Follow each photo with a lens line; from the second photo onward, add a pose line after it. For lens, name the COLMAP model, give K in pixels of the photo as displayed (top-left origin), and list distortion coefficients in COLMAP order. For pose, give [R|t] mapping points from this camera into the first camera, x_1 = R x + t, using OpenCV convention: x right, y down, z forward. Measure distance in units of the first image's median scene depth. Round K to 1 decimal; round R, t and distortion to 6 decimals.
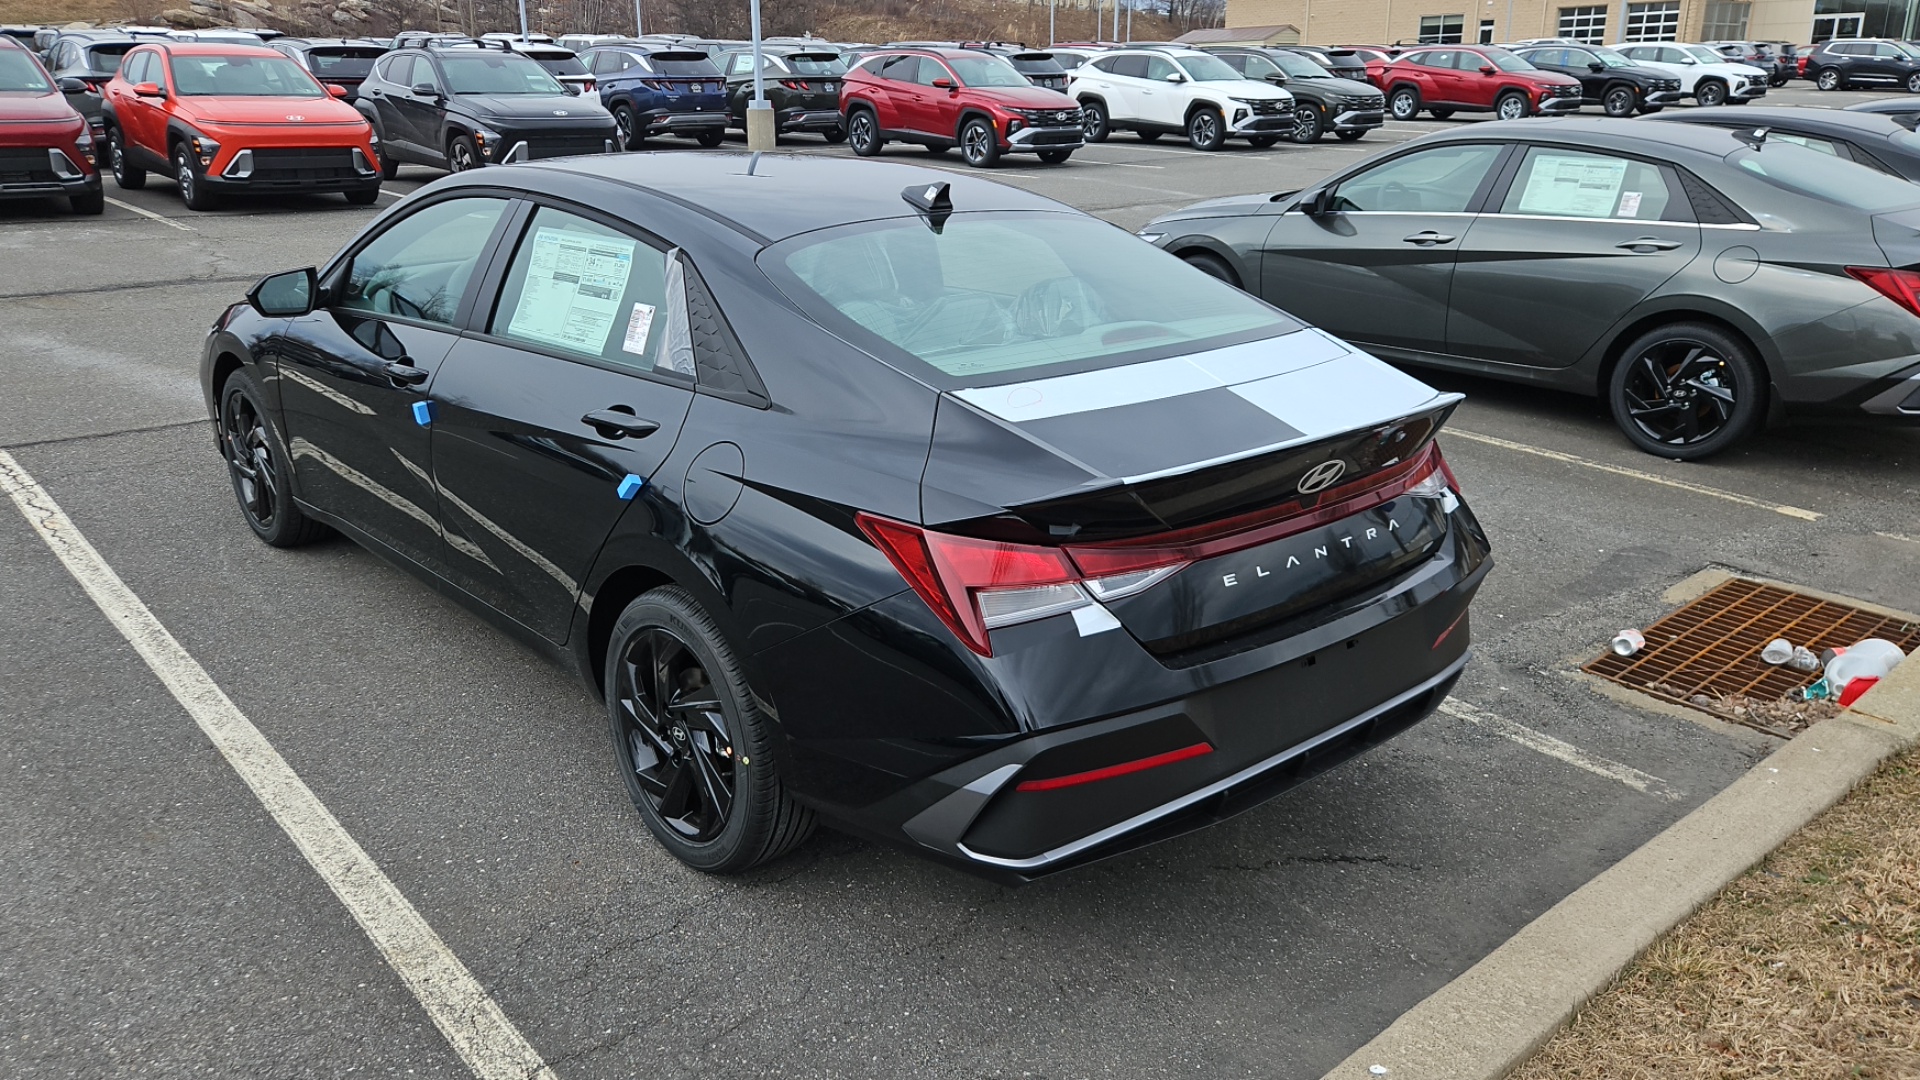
lens RADIAL K [[1397.4, 0, 960.0], [0, 1397.4, 540.0], [0, 0, 1]] dist [0.082450, -0.071522]
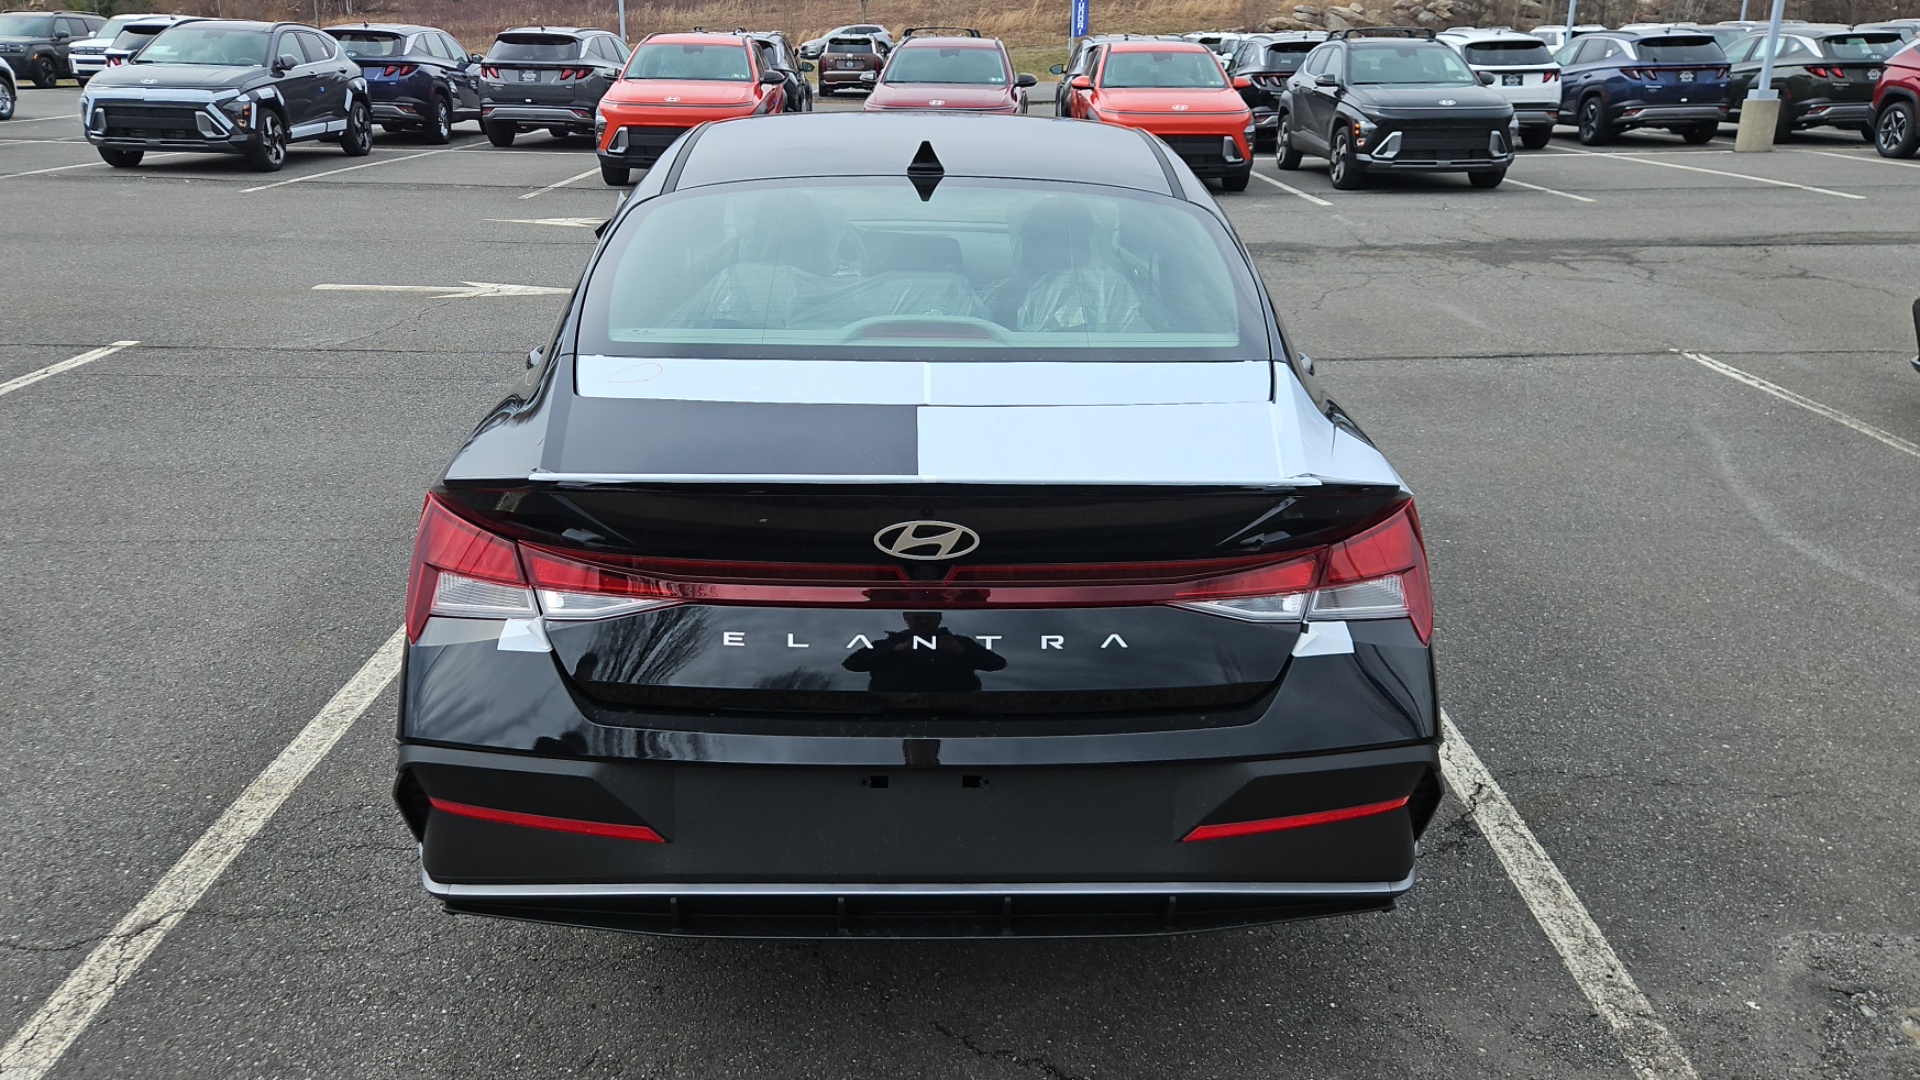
lens RADIAL K [[1397.4, 0, 960.0], [0, 1397.4, 540.0], [0, 0, 1]] dist [0.082450, -0.071522]
pose [[0.759814, 0.202940, -0.617656, 0.075013], [-0.202716, 0.976623, 0.071512, -0.010541], [0.617729, 0.070873, 0.783191, 0.046077]]
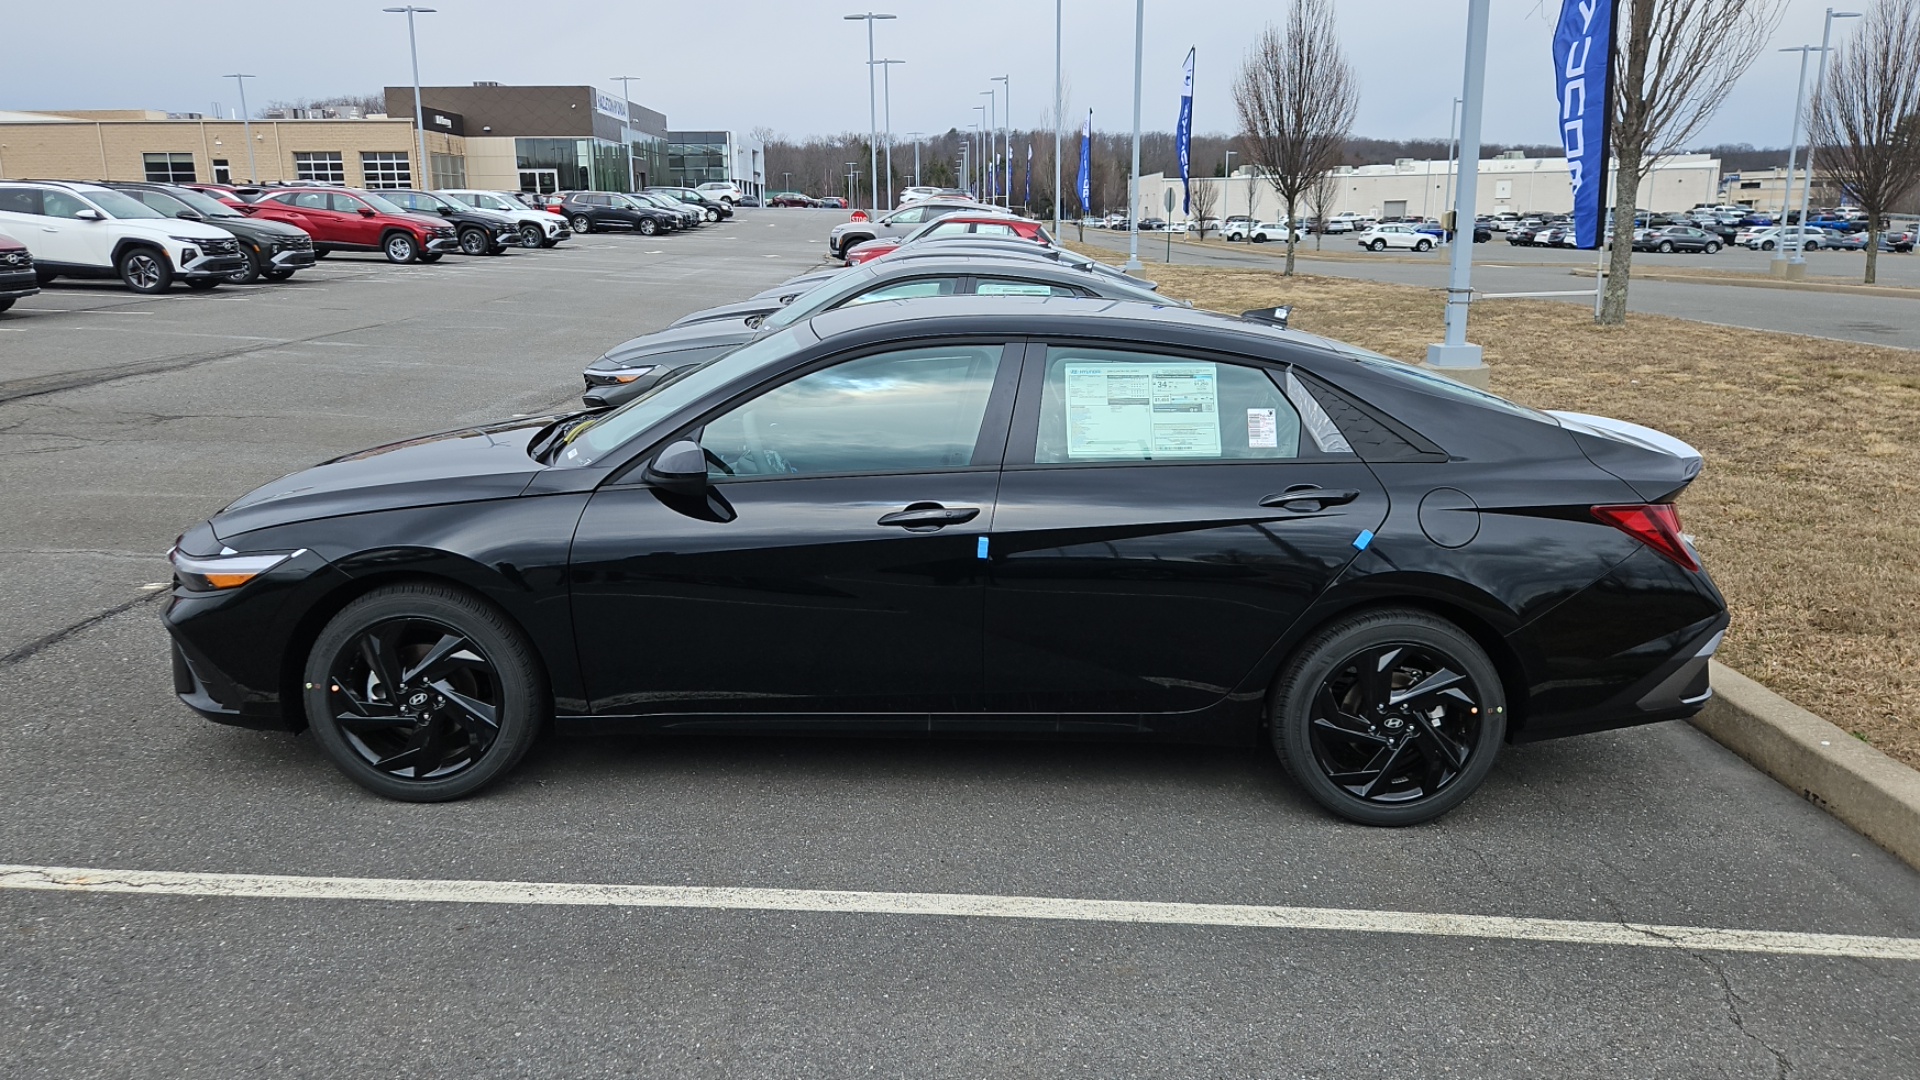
lens RADIAL K [[1382.2, 0, 960.0], [0, 1382.2, 540.0], [0, 0, 1]] dist [0.077589, -0.064099]
pose [[0.669804, -0.166273, 0.723682, -0.159250], [0.229759, 0.973186, 0.010945, -0.015527], [-0.706097, 0.158941, 0.690047, 0.042314]]
